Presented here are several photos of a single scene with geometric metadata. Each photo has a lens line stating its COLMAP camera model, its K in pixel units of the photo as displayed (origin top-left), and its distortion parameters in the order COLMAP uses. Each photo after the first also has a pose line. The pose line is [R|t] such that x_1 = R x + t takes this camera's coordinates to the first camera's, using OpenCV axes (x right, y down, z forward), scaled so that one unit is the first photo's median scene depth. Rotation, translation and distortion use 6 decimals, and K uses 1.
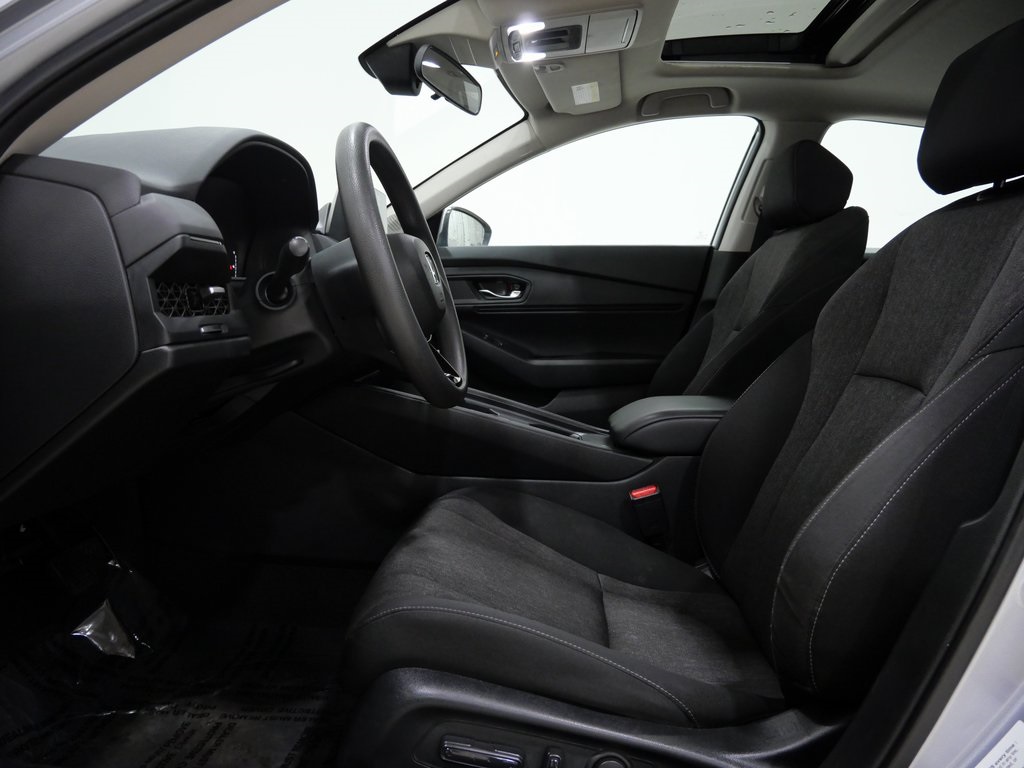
lens RADIAL K [[740.8, 0, 512.0], [0, 740.8, 384.0], [0, 0, 1]] dist [-0.034807, 0.002135]
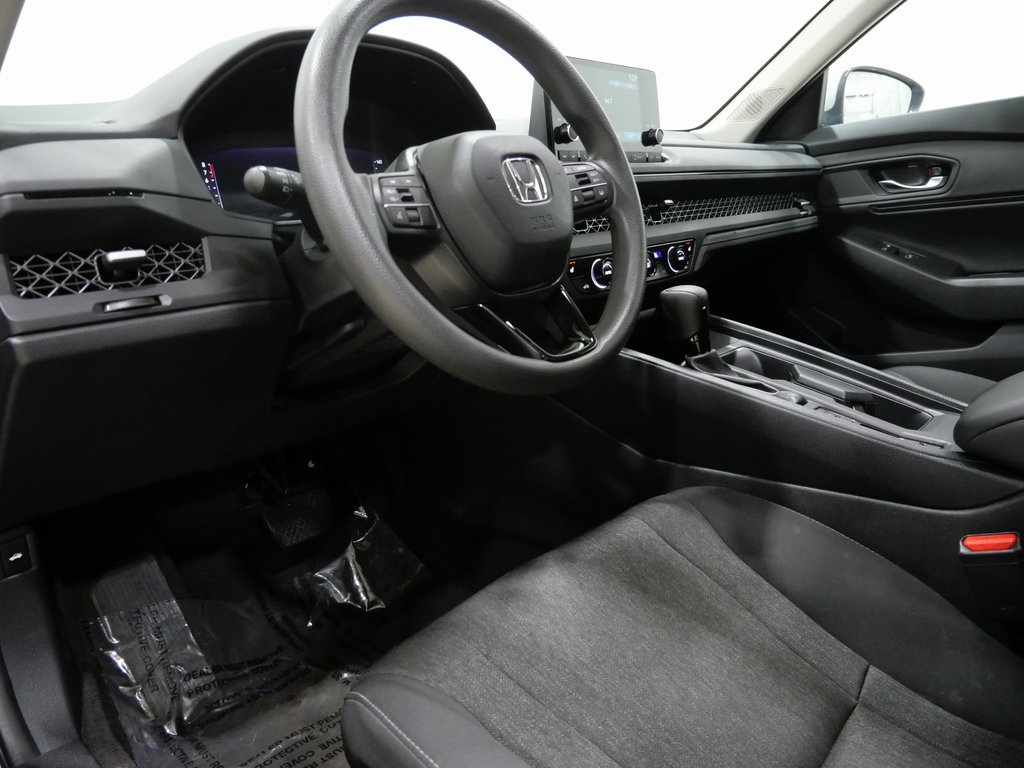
lens RADIAL K [[740.8, 0, 512.0], [0, 740.8, 384.0], [0, 0, 1]] dist [-0.034807, 0.002135]
pose [[0.777469, 0.060168, -0.626036, 0.138539], [0.020564, 0.992449, 0.120922, -0.026082], [0.628585, -0.106887, 0.770361, 0.217525]]
